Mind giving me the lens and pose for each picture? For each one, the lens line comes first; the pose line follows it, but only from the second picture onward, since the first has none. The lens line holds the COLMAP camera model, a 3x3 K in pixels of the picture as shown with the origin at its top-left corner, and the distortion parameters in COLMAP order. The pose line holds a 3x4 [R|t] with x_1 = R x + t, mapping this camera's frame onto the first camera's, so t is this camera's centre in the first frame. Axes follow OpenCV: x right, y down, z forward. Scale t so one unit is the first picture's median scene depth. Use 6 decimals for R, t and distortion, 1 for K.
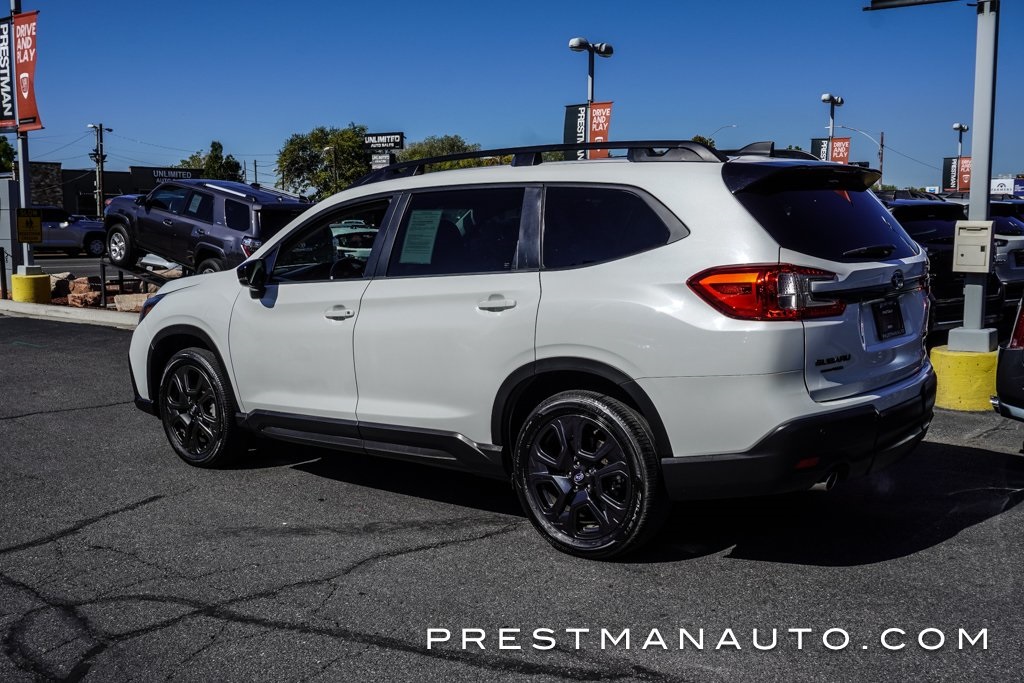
lens RADIAL K [[1074.7, 0, 512.0], [0, 1074.7, 341.5], [0, 0, 1]] dist [-0.009900, 0.015866]
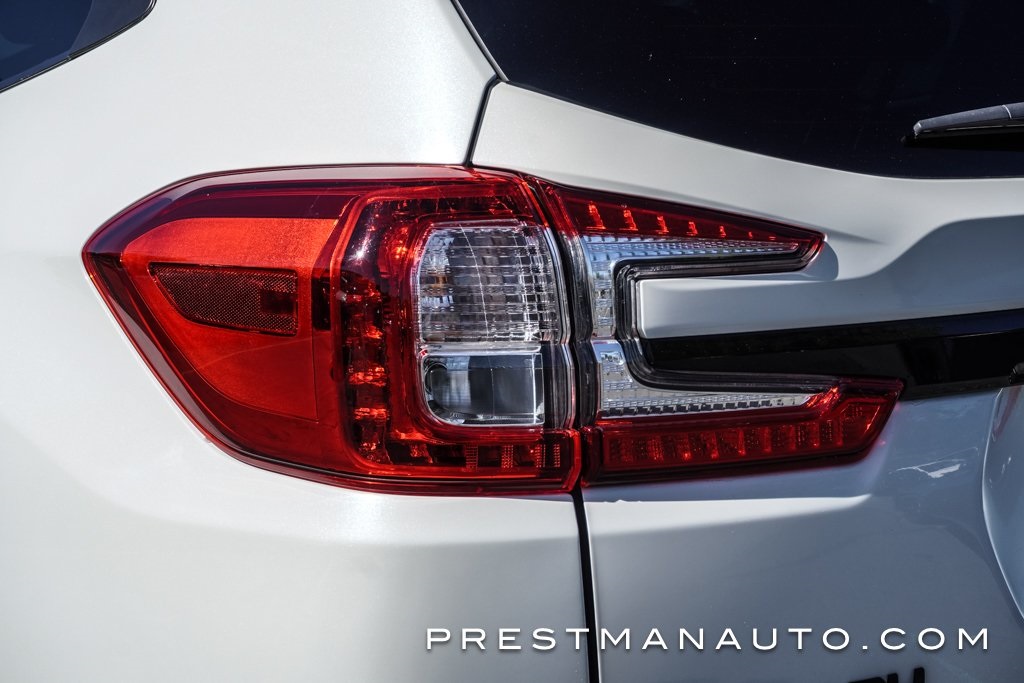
lens RADIAL K [[2318.0, 0, 512.0], [0, 2318.0, 341.5], [0, 0, 1]] dist [0.011419, 0.167535]
pose [[0.986694, 0.047170, -0.155594, 0.256864], [-0.043943, 0.998743, 0.024113, -0.043376], [0.156535, -0.016955, 0.987527, 0.500301]]
